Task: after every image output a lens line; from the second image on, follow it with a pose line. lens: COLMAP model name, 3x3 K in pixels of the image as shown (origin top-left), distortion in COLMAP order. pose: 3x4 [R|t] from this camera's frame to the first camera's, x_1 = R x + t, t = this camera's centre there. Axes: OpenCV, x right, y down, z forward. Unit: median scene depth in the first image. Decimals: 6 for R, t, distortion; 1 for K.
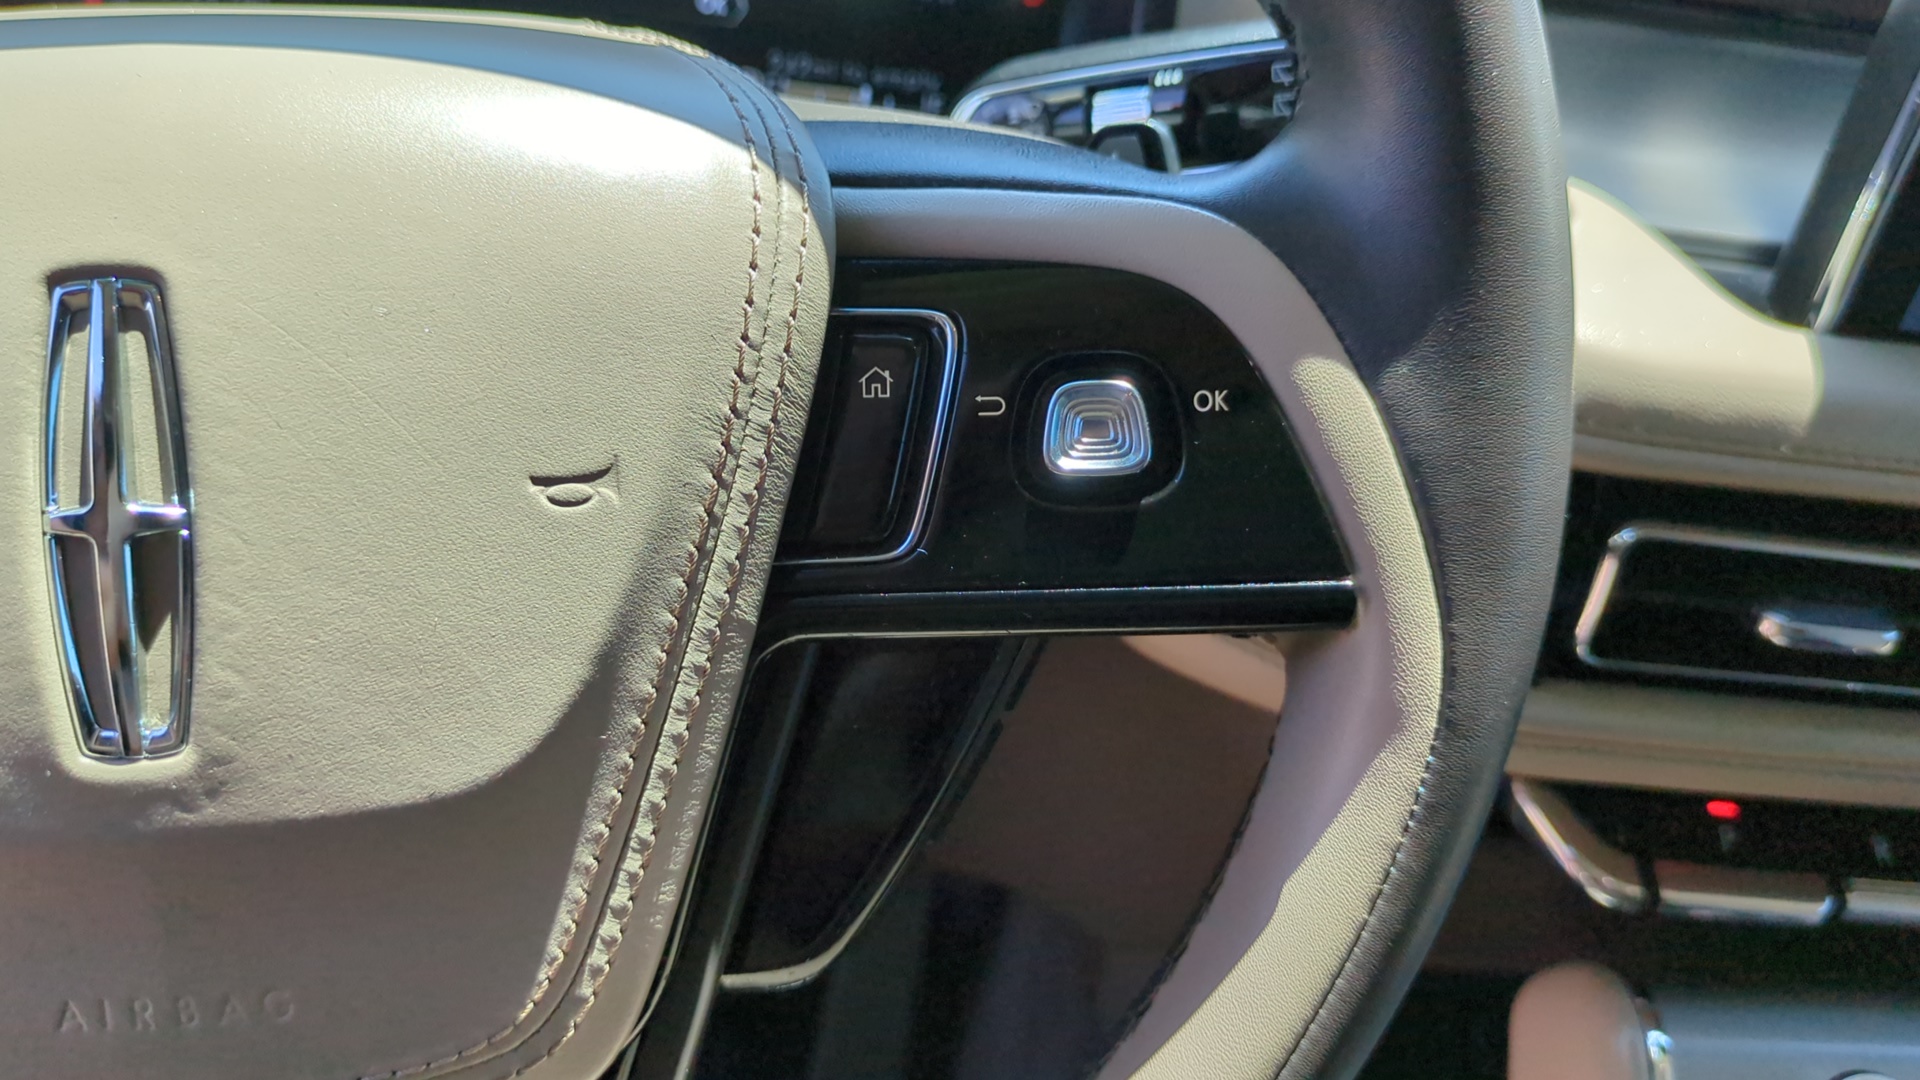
lens RADIAL K [[1650.5, 0, 973.1], [0, 1650.5, 531.8], [0, 0, 1]] dist [0.050430, -0.063357]
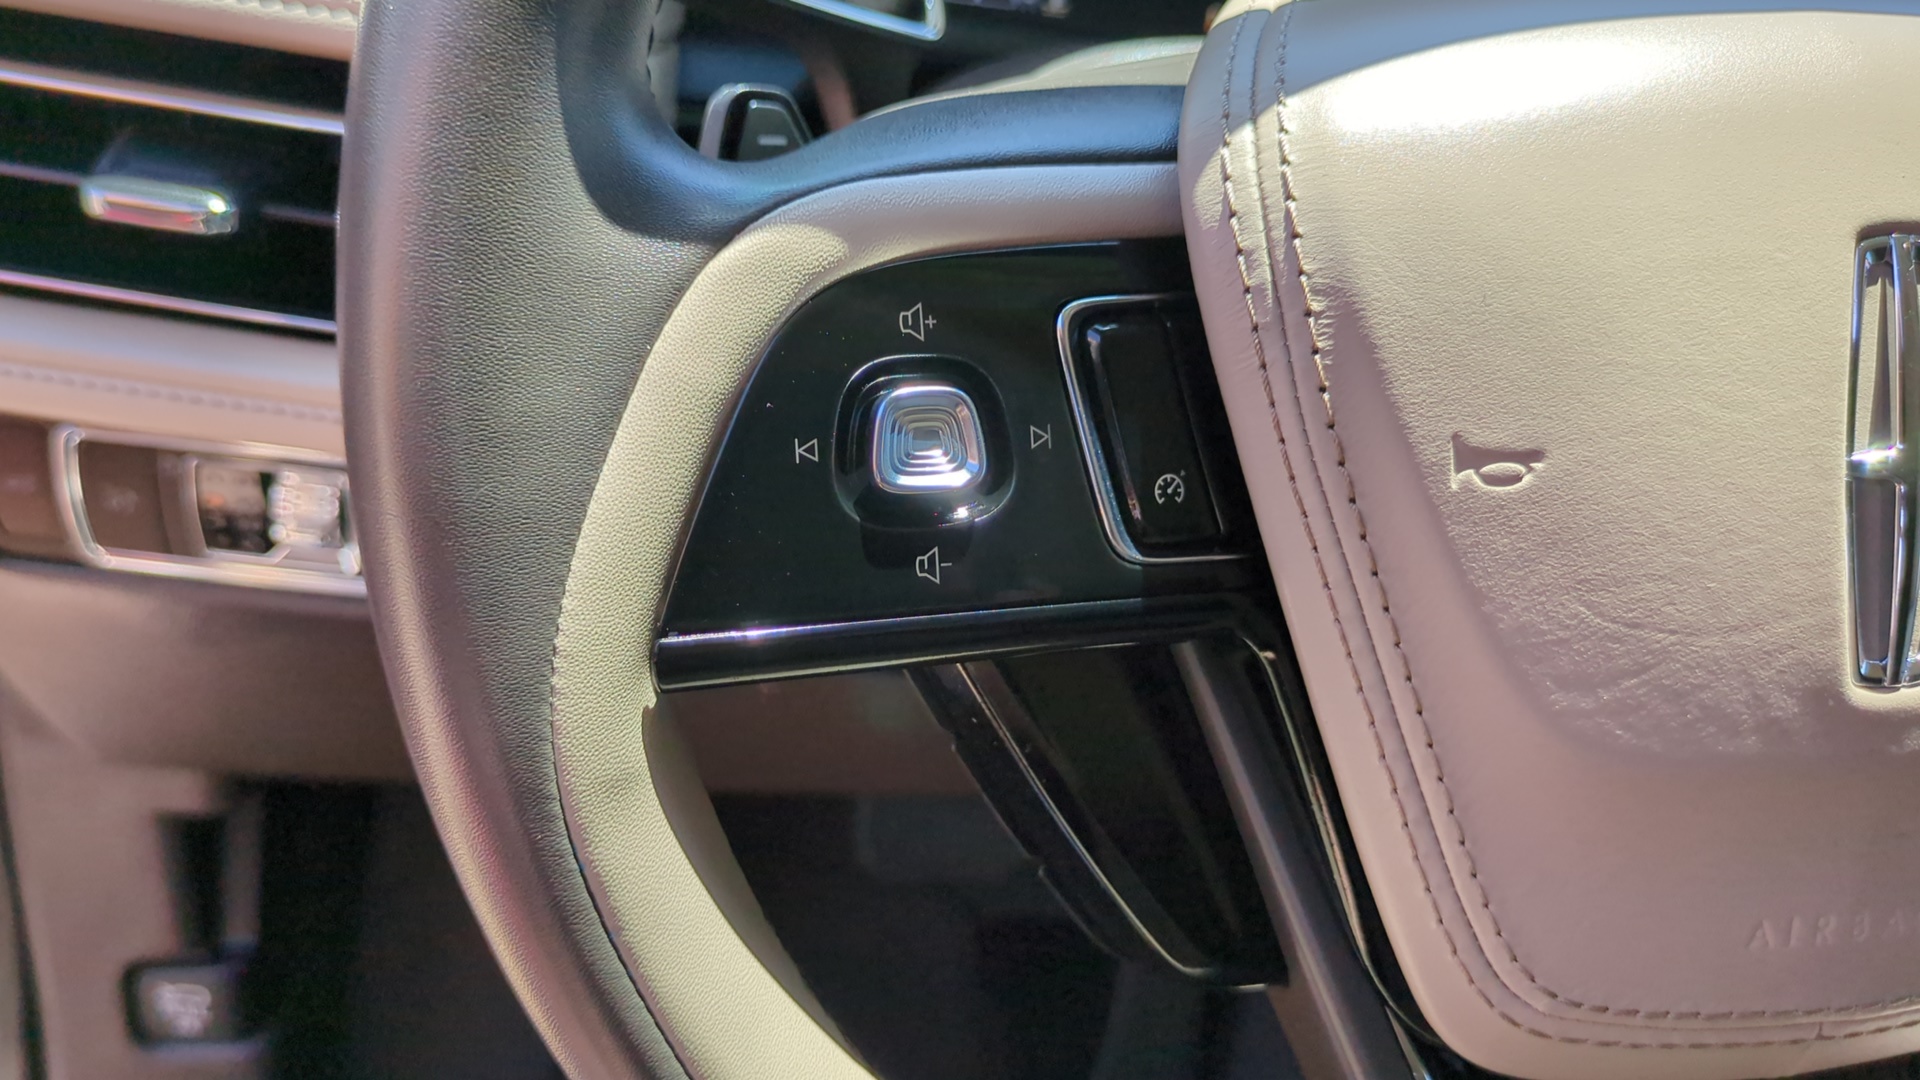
lens RADIAL K [[1650.5, 0, 973.6], [0, 1650.5, 537.0], [0, 0, 1]] dist [0.050430, -0.063357]
pose [[0.997957, -0.016006, 0.061857, -1.033495], [0.014990, 0.999746, 0.016859, 0.012155], [-0.062111, -0.015897, 0.997943, -0.019554]]
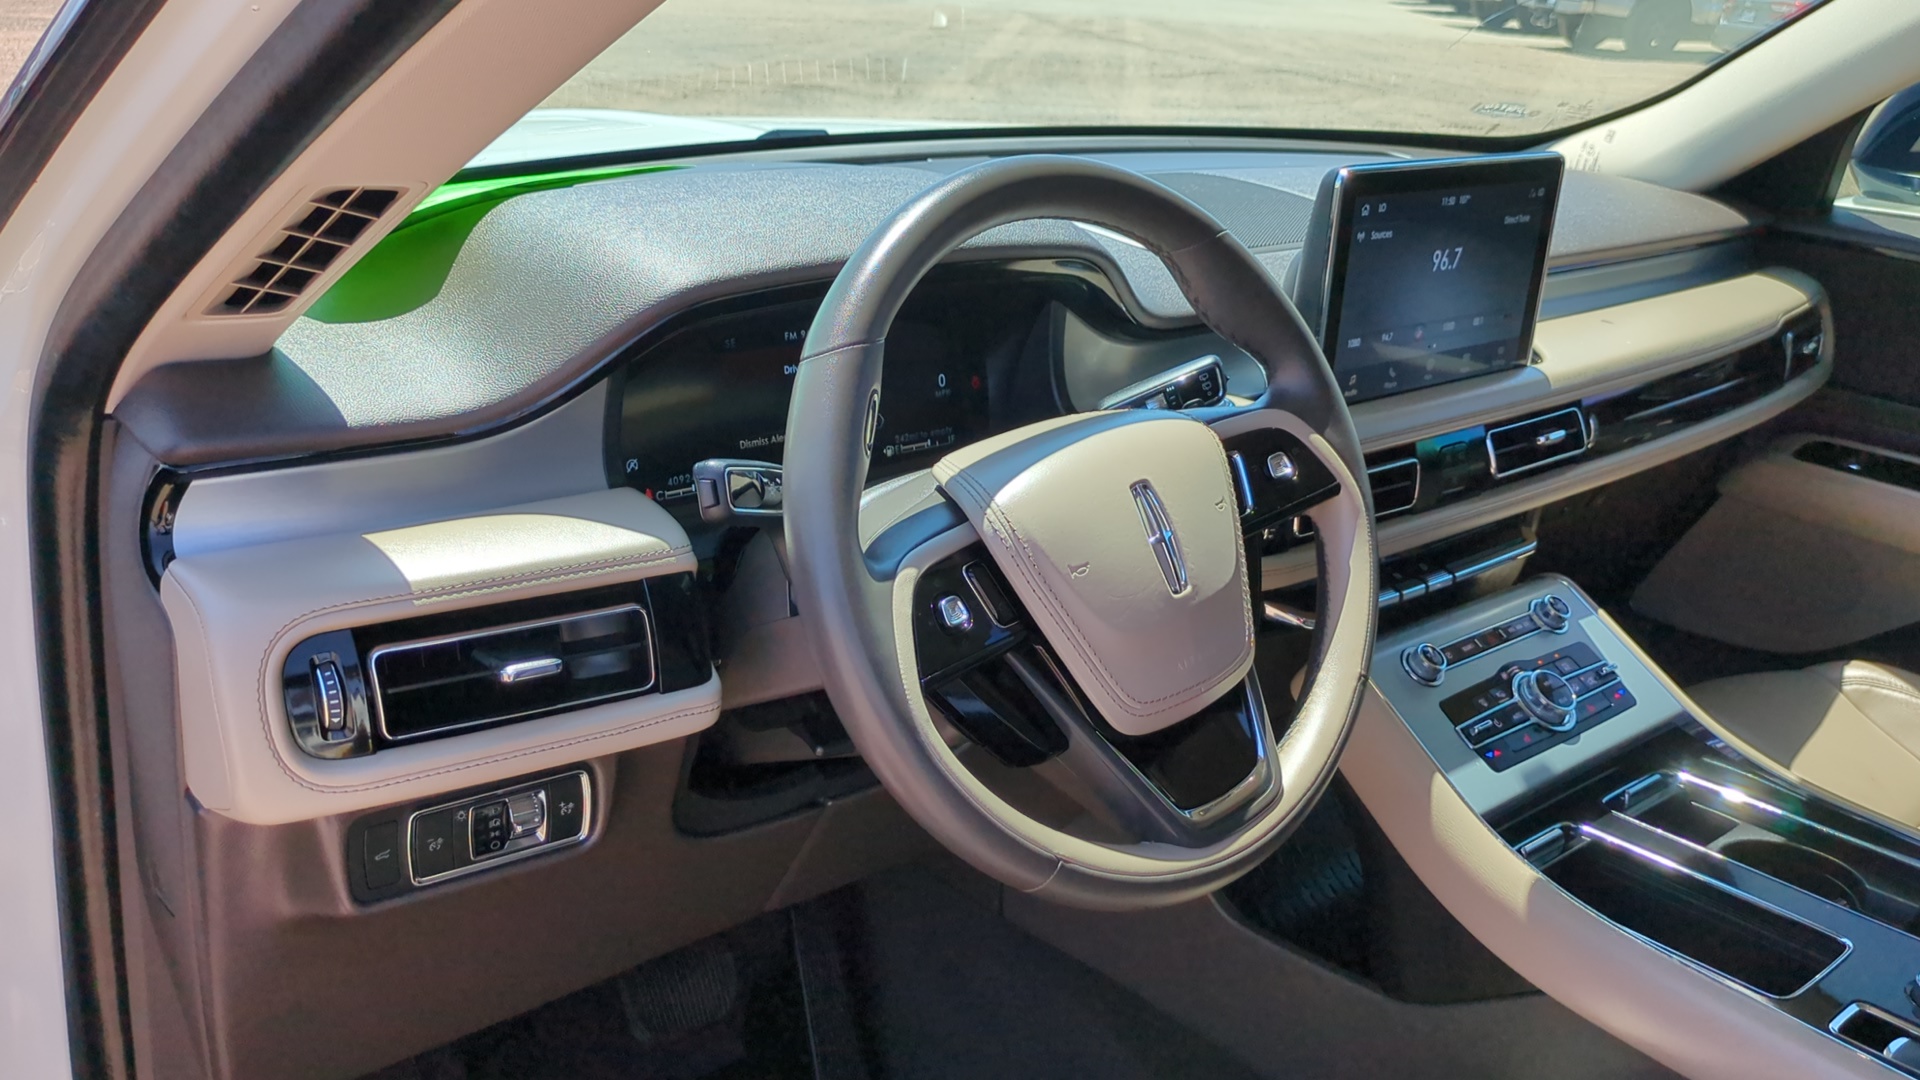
lens RADIAL K [[1650.5, 0, 984.8], [0, 1650.5, 518.4], [0, 0, 1]] dist [0.050430, -0.063357]
pose [[0.792273, -0.294590, 0.534341, -2.704509], [0.390791, 0.917534, -0.073580, 0.072852], [-0.468600, 0.267111, 0.842060, -2.028440]]
